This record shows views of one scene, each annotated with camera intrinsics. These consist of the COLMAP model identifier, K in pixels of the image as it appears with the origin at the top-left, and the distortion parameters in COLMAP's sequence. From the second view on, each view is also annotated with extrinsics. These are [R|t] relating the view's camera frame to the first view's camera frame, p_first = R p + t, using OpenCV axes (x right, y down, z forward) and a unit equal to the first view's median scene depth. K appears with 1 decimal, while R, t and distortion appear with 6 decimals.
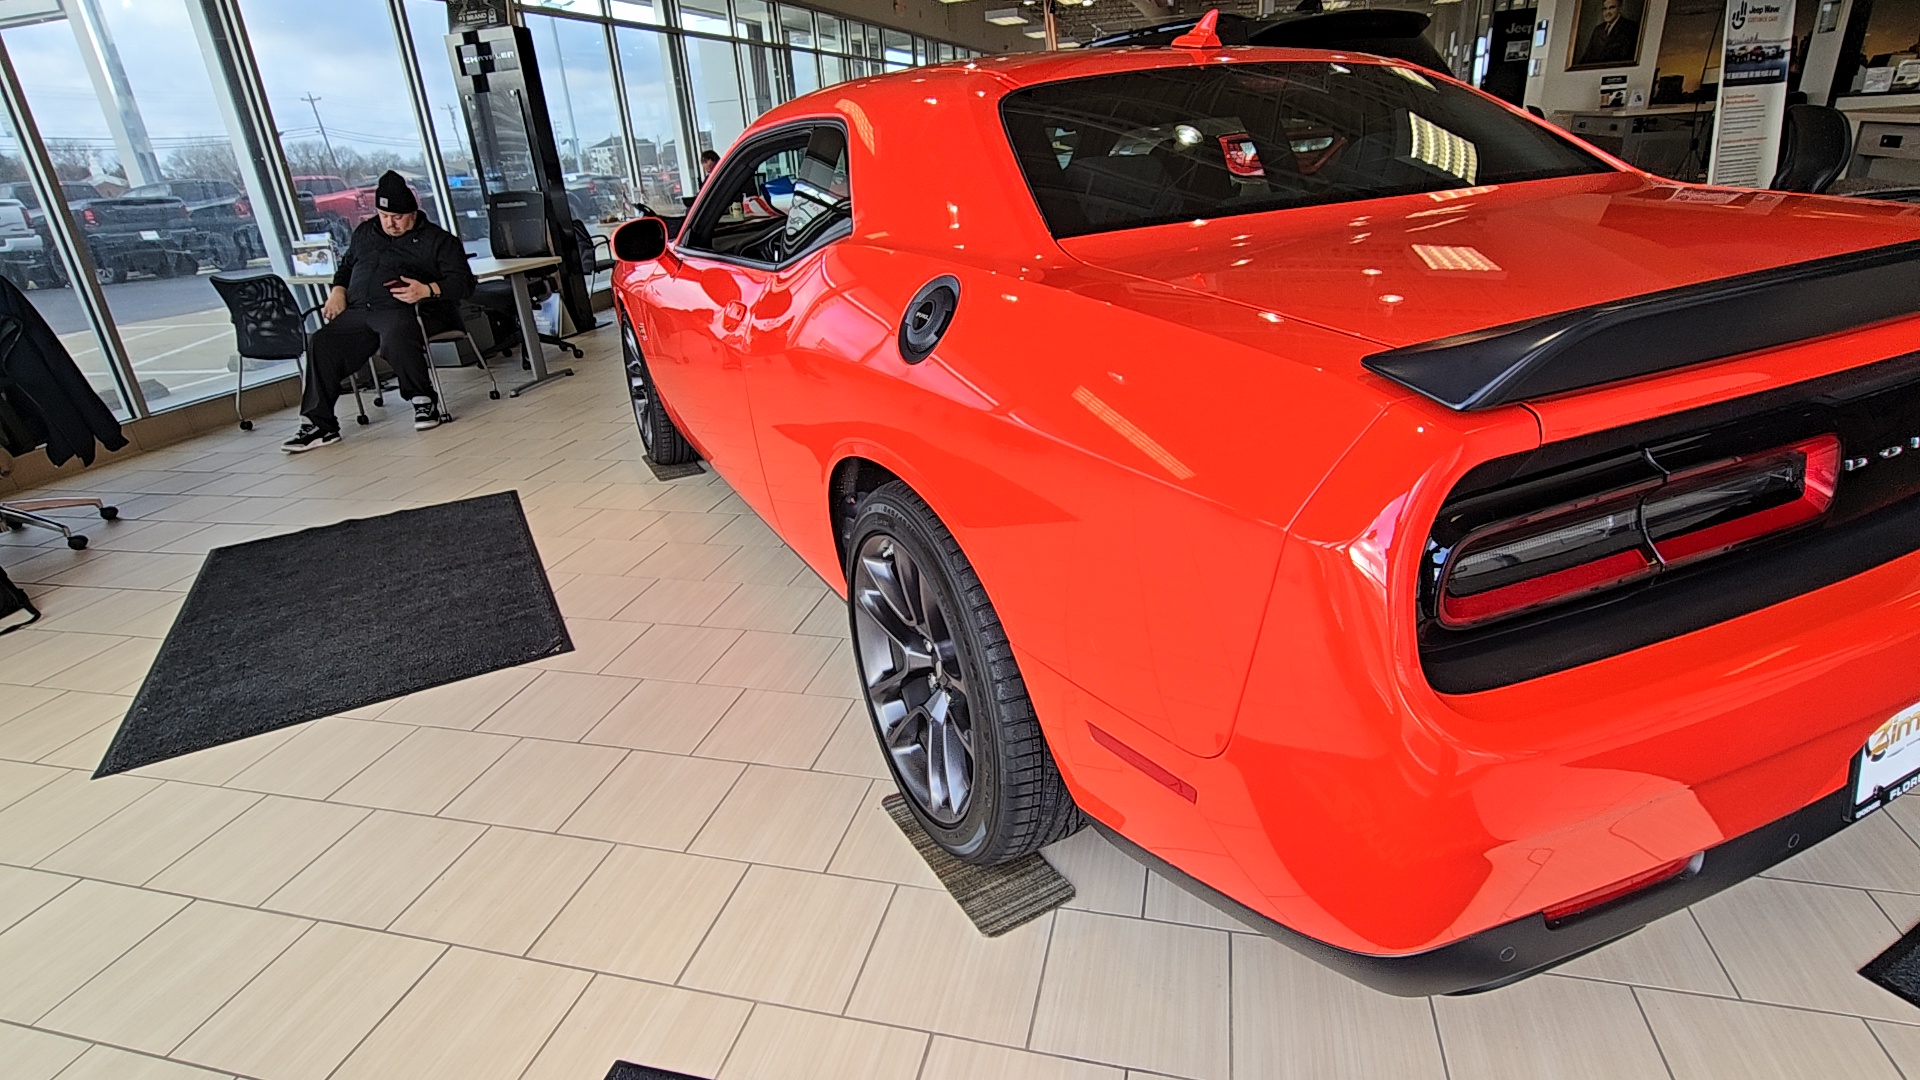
lens RADIAL K [[965.7, 0, 952.2], [0, 965.7, 534.4], [0, 0, 1]] dist [0.003961, 0.000057]
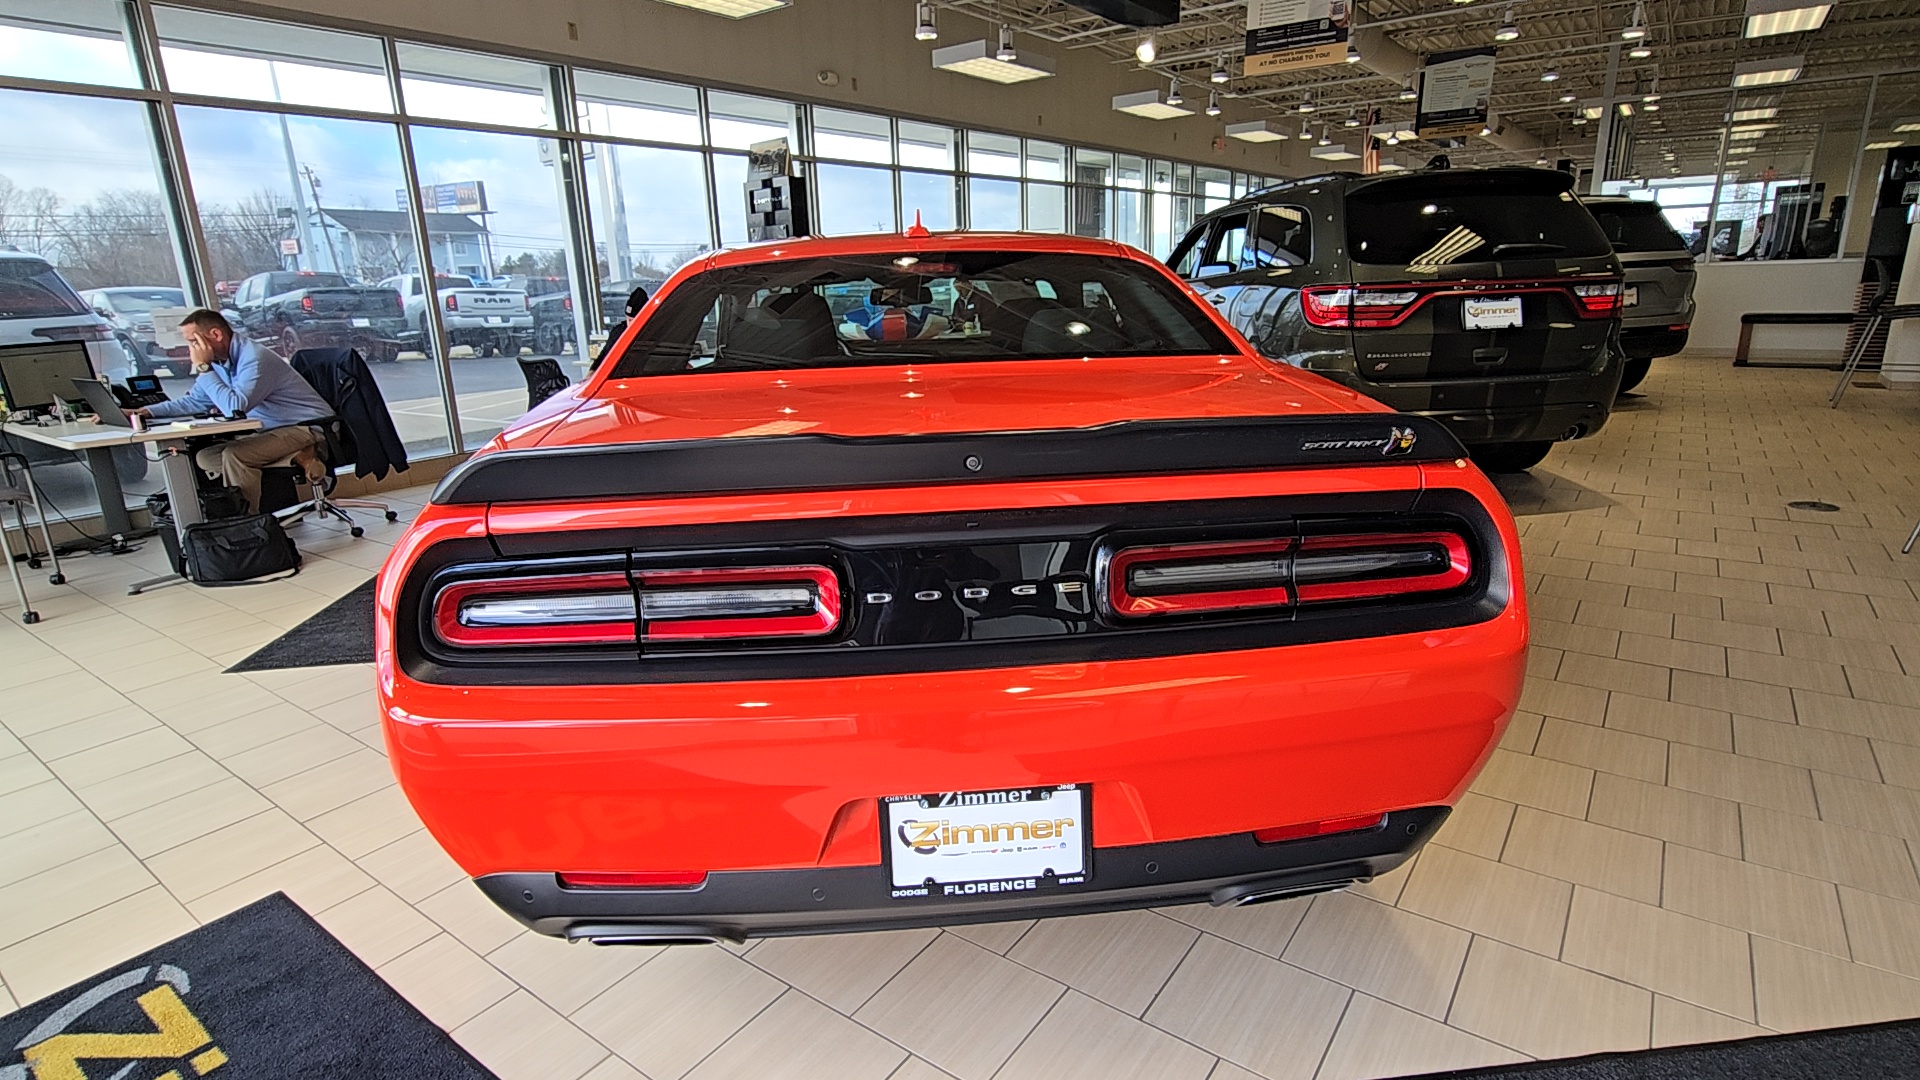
lens RADIAL K [[965.7, 0, 952.2], [0, 965.7, 534.4], [0, 0, 1]] dist [0.003961, 0.000057]
pose [[0.926758, 0.130337, -0.352323, 0.226265], [-0.167728, 0.982772, -0.077633, -0.012672], [0.336135, 0.131041, 0.932653, -0.022481]]
